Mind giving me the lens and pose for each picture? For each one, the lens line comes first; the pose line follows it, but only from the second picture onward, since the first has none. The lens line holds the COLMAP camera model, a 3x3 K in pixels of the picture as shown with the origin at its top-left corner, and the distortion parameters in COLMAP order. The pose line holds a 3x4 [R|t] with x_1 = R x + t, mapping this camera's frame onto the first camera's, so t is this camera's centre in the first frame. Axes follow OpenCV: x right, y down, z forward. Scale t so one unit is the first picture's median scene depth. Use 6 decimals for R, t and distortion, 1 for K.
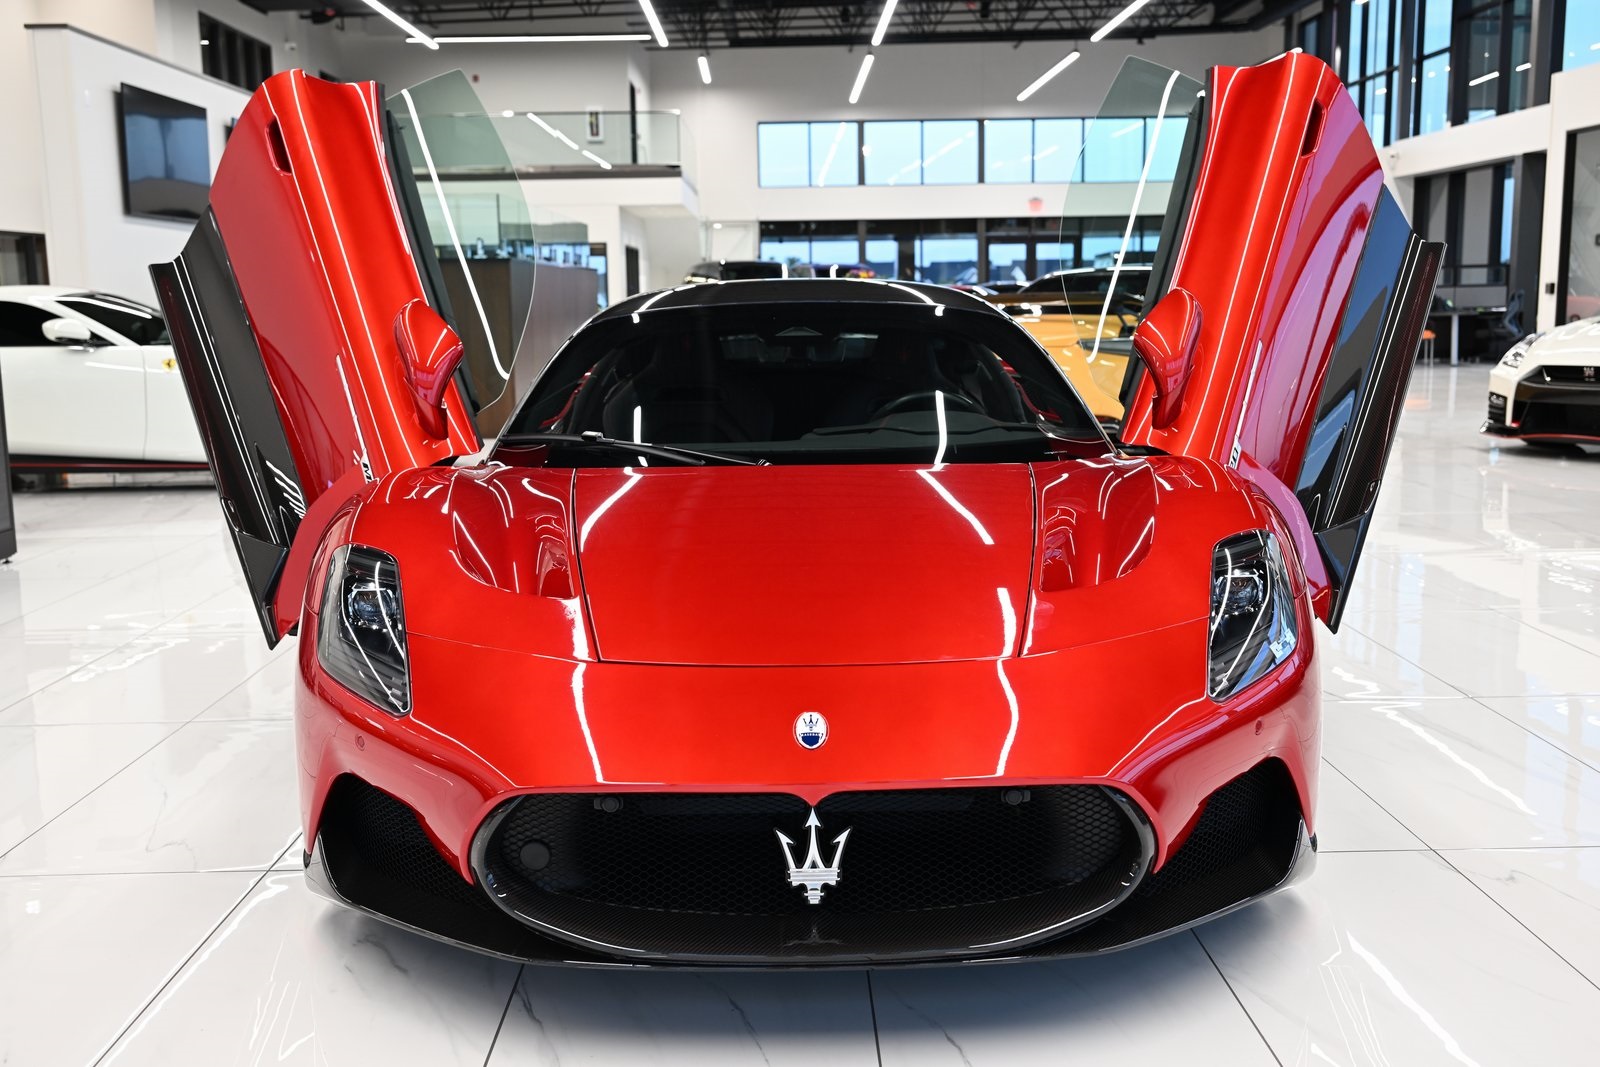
lens RADIAL K [[1541.8, 0, 803.4], [0, 1541.8, 530.6], [0, 0, 1]] dist [0.016847, 0.000000]
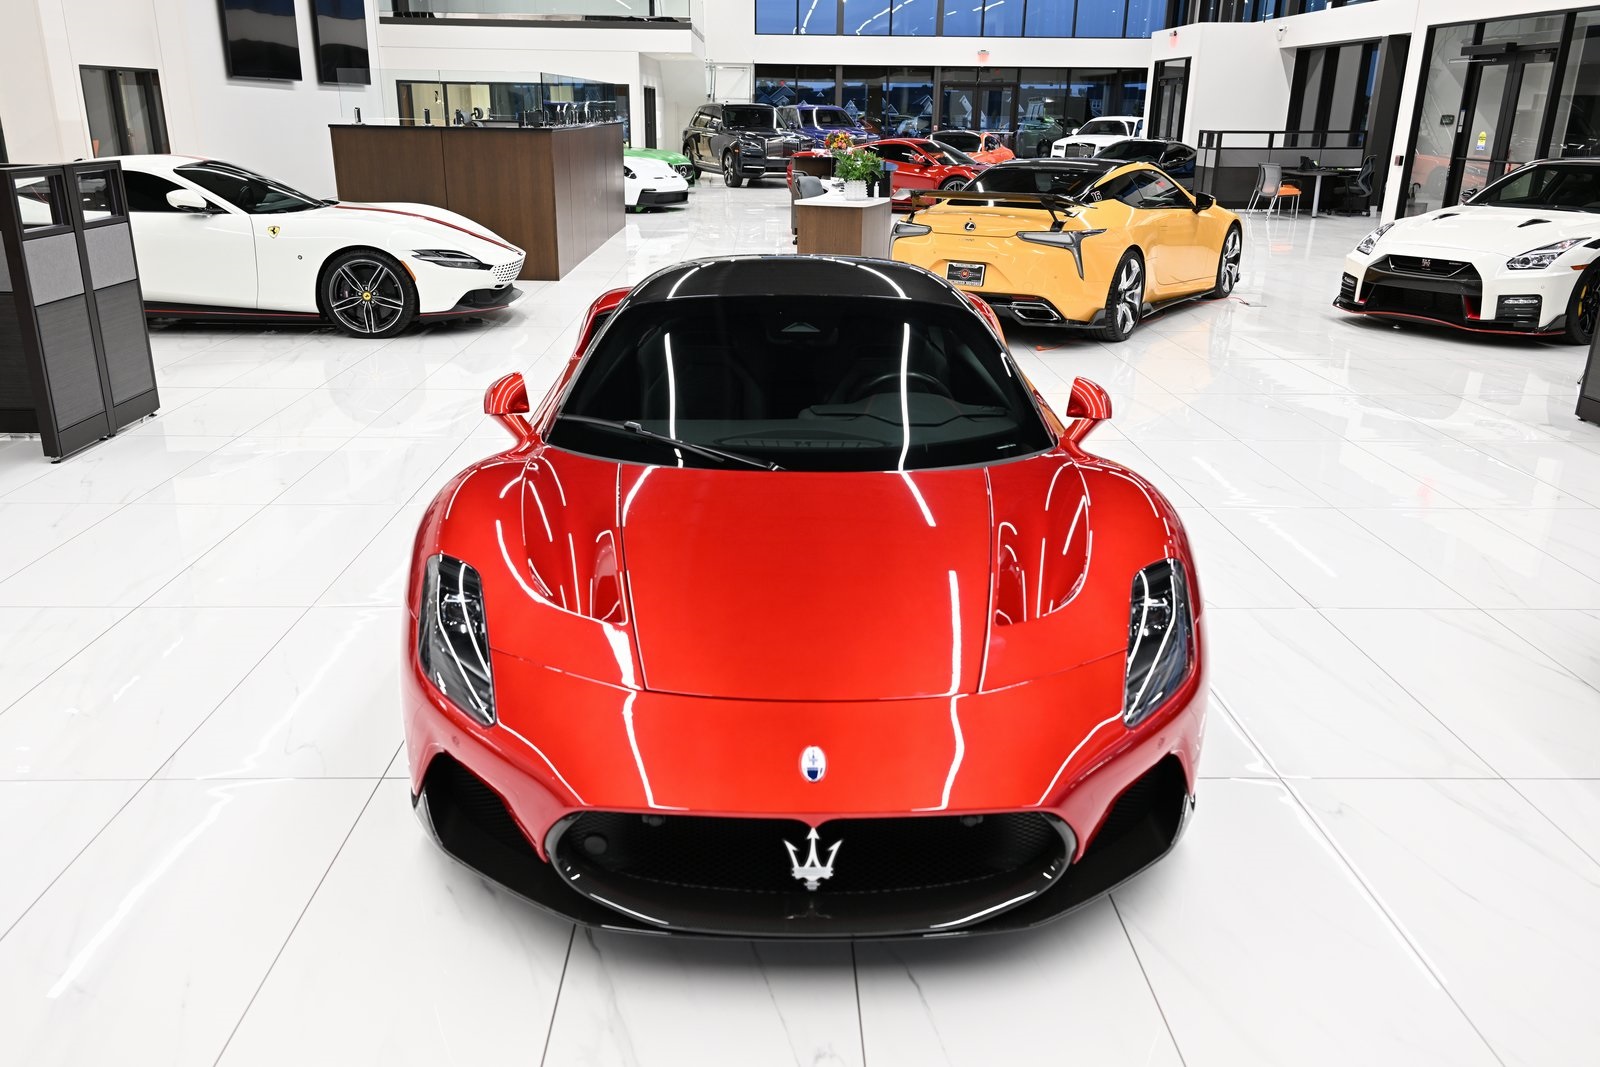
lens RADIAL K [[1204.0, 0, 799.7], [0, 1204.0, 537.8], [0, 0, 1]] dist [0.021323, 0.001304]
pose [[0.999603, 0.022723, 0.016683, -0.015375], [-0.025337, 0.983627, 0.178429, -0.131234], [-0.012355, -0.178781, 0.983811, 0.031995]]
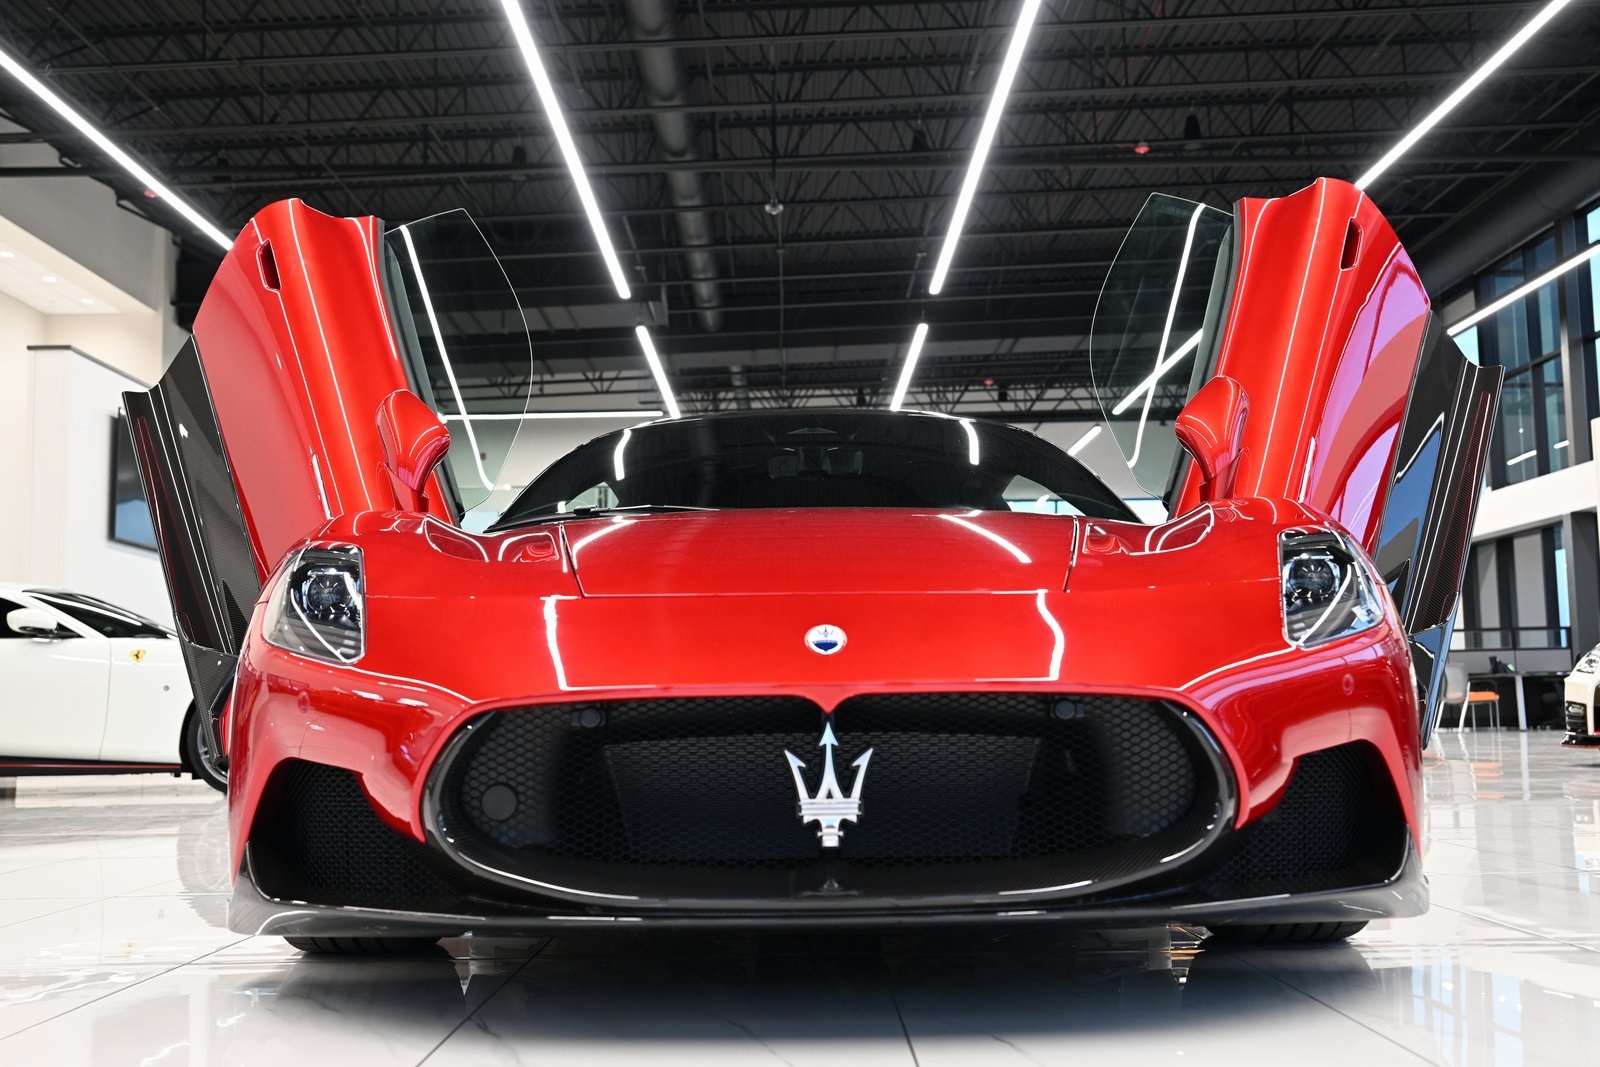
lens RADIAL K [[1649.7, 0, 799.2], [0, 1649.7, 527.8], [0, 0, 1]] dist [0.018193, 0.000000]
pose [[0.999929, -0.002274, -0.011670, 0.000526], [-0.000690, 0.968786, -0.247897, 0.168867], [0.011869, 0.247887, 0.968716, 0.052880]]
